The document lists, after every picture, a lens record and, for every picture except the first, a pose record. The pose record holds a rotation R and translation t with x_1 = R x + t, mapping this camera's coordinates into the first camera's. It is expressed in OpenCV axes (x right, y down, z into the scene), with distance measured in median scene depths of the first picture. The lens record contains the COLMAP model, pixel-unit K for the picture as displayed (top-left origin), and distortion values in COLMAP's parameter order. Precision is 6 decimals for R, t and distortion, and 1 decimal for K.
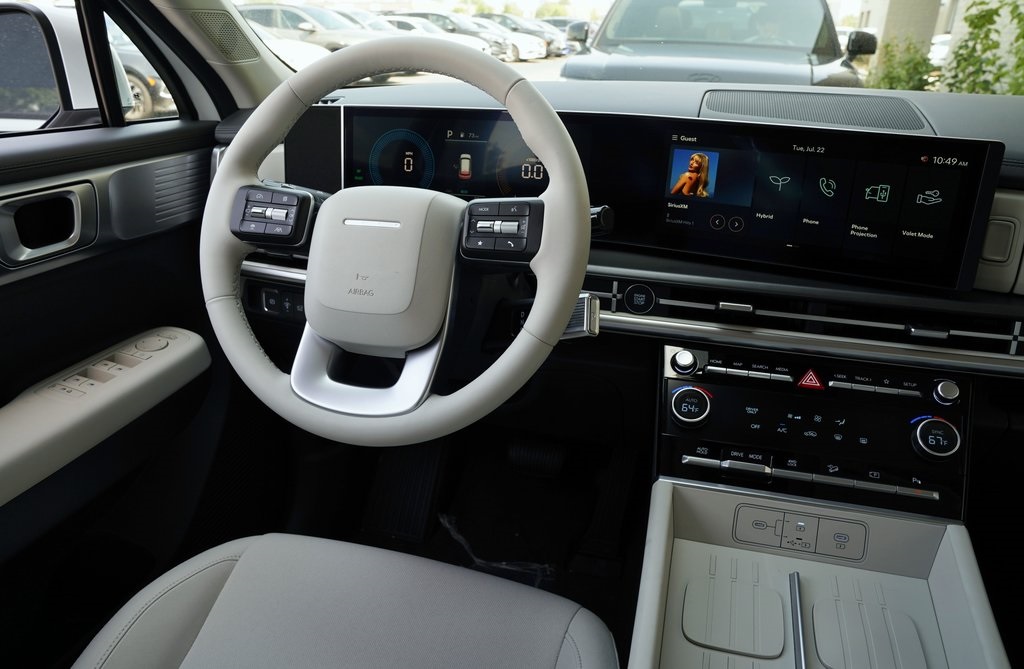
lens RADIAL K [[724.9, 0, 515.3], [0, 724.9, 332.7], [0, 0, 1]] dist [-0.113567, 0.071418]
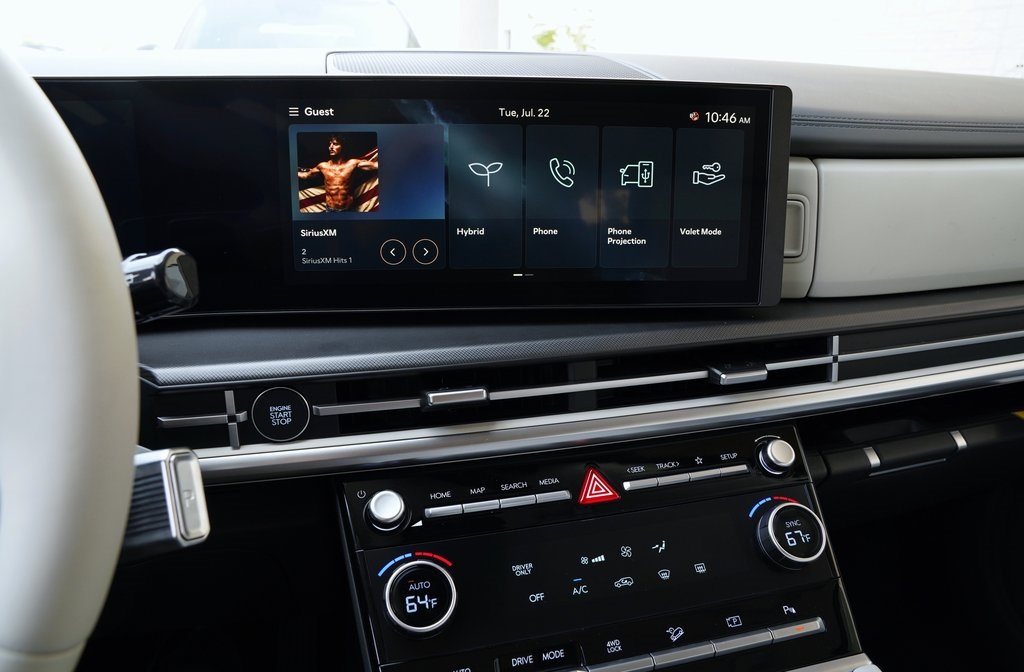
lens RADIAL K [[713.9, 0, 514.8], [0, 713.9, 331.1], [0, 0, 1]] dist [-0.115006, 0.056725]
pose [[0.858233, -0.170858, 0.483987, 0.085636], [0.191056, 0.981549, 0.007718, -0.084290], [-0.476376, 0.085845, 0.875041, 0.497424]]
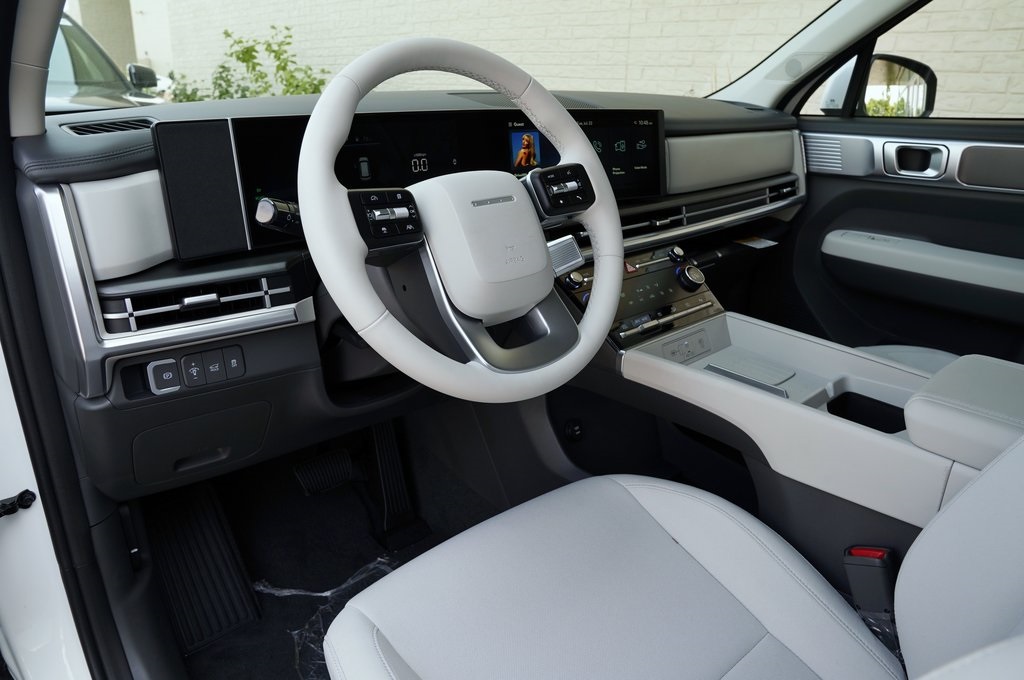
lens RADIAL K [[713.9, 0, 517.2], [0, 713.9, 336.2], [0, 0, 1]] dist [-0.115006, 0.056725]
pose [[0.503458, -0.292627, 0.812957, -1.025368], [0.325774, 0.935749, 0.135077, -0.084653], [-0.800251, 0.196834, 0.566441, 0.351159]]
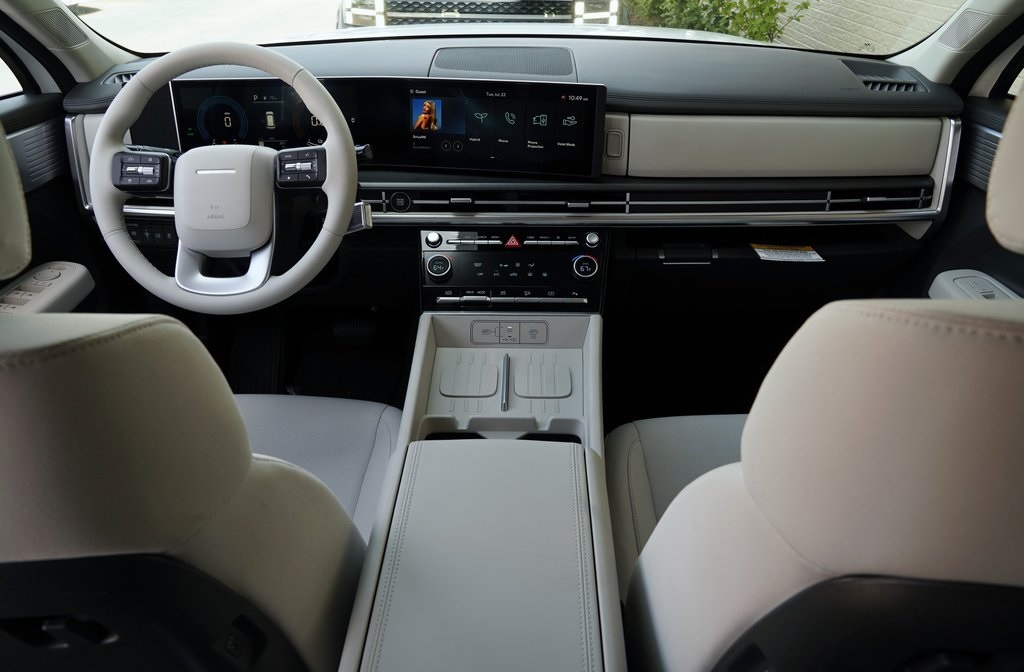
lens RADIAL K [[713.9, 0, 512.8], [0, 713.9, 326.0], [0, 0, 1]] dist [-0.115006, 0.056725]
pose [[0.964101, -0.136642, 0.227679, 0.026270], [0.107044, 0.984675, 0.137681, 0.032919], [-0.243002, -0.108367, 0.963954, -0.566080]]
